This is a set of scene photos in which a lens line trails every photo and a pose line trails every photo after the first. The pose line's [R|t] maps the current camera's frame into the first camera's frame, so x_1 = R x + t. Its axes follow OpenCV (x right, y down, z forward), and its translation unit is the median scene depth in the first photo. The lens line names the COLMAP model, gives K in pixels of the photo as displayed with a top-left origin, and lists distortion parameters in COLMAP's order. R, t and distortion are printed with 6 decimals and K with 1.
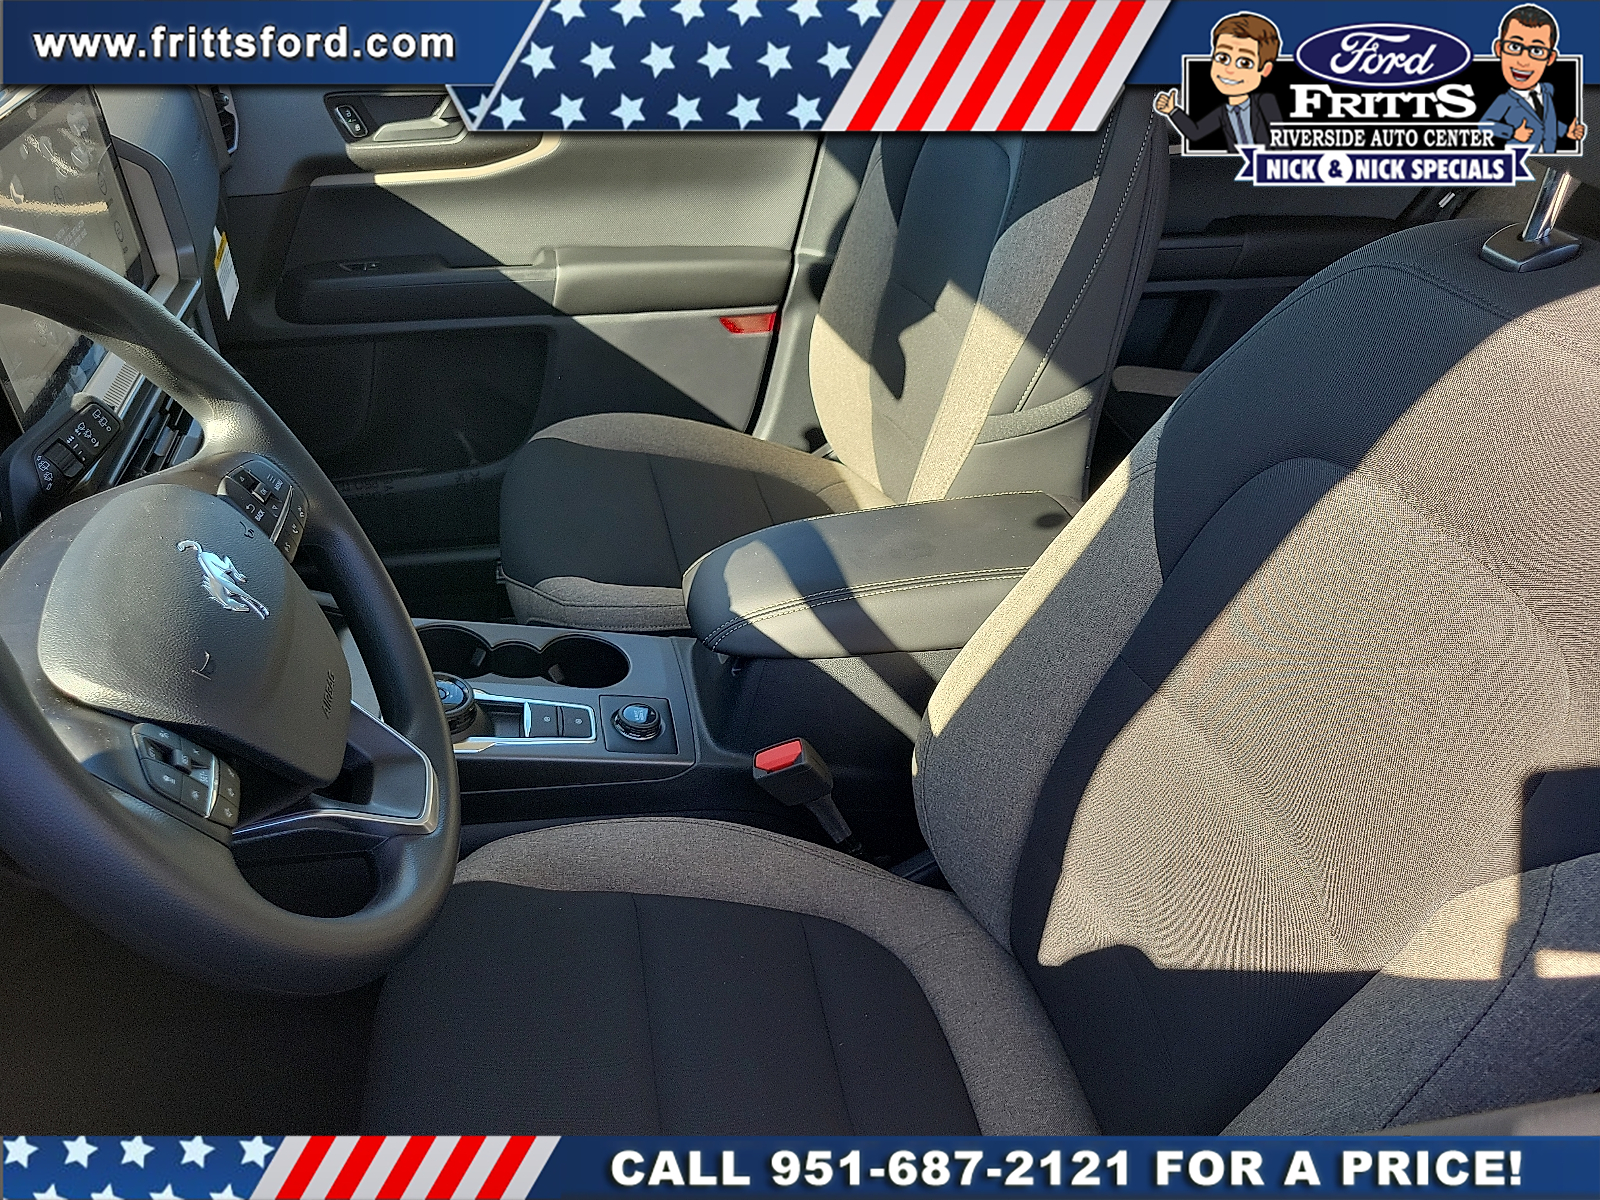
lens RADIAL K [[1214.3, 0, 803.8], [0, 1214.3, 597.2], [0, 0, 1]] dist [0.038055, -0.003132]
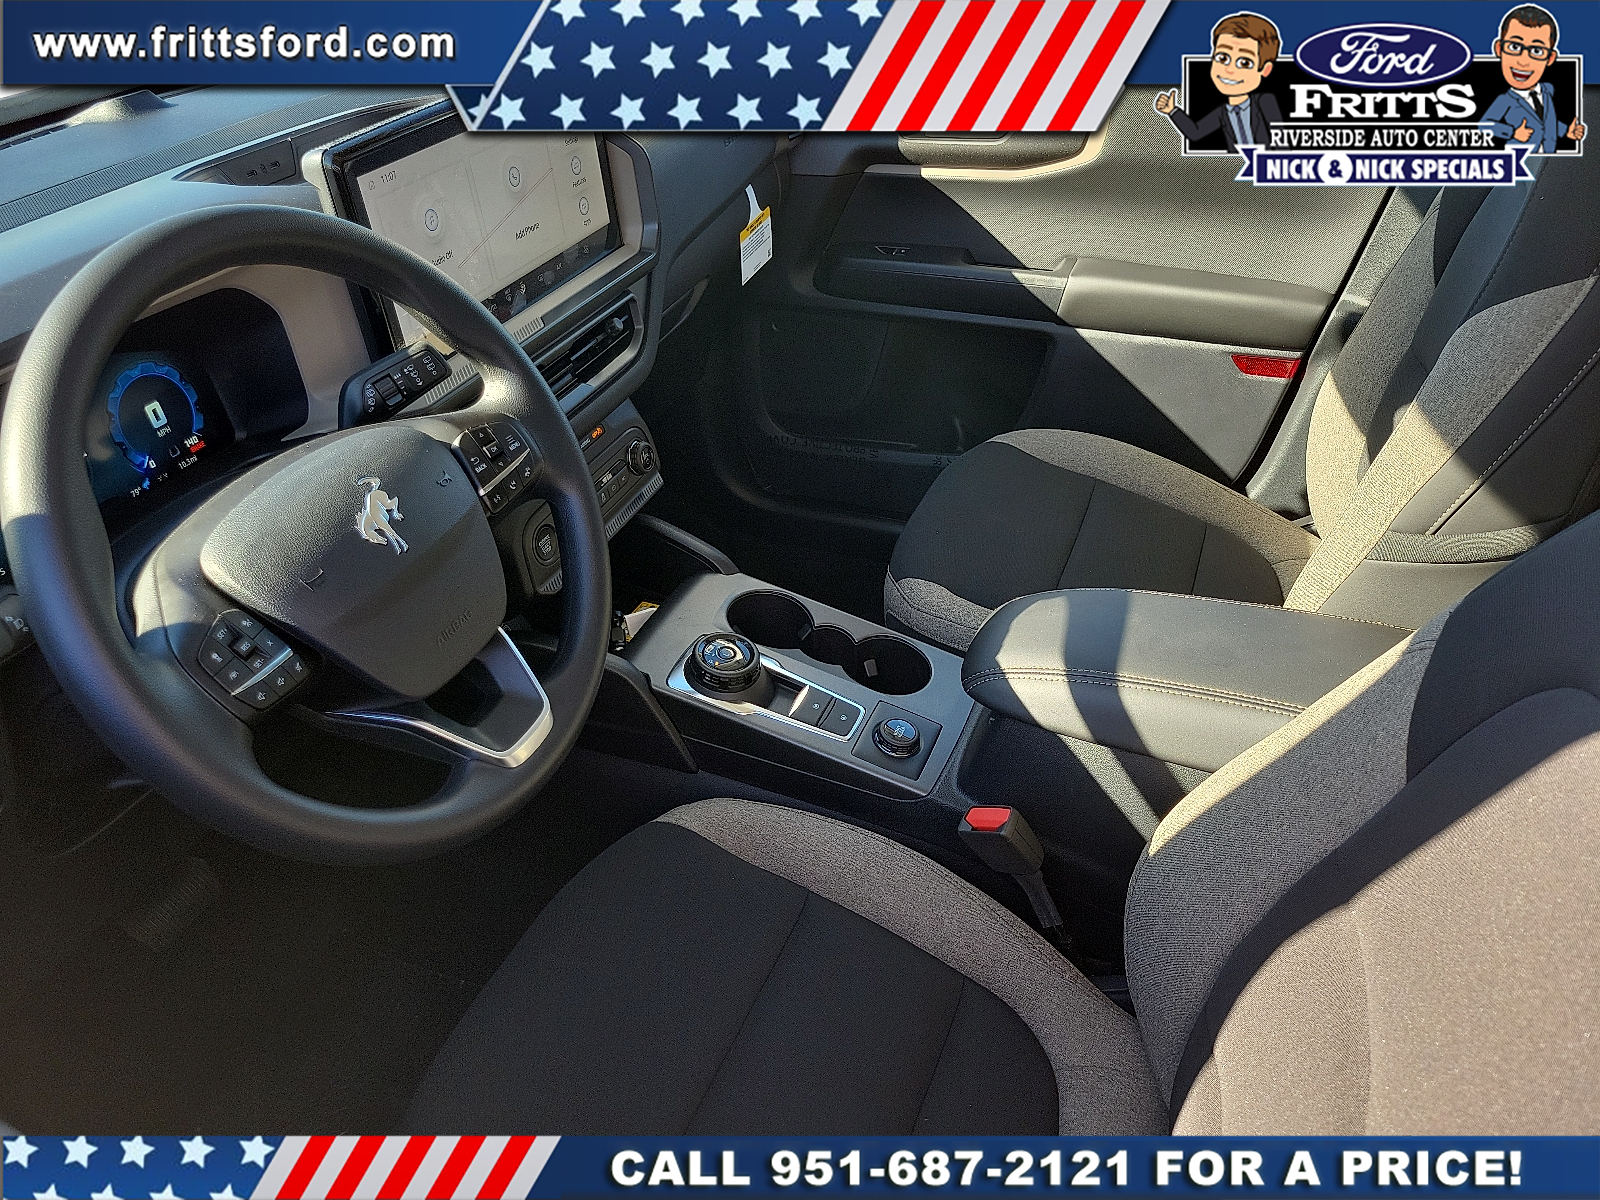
lens RADIAL K [[1214.3, 0, 805.6], [0, 1214.3, 601.2], [0, 0, 1]] dist [0.038055, -0.003132]
pose [[0.845067, 0.272861, -0.459791, 0.233017], [-0.263950, 0.960780, 0.085047, -0.072626], [0.464964, 0.049491, 0.883945, 0.058692]]
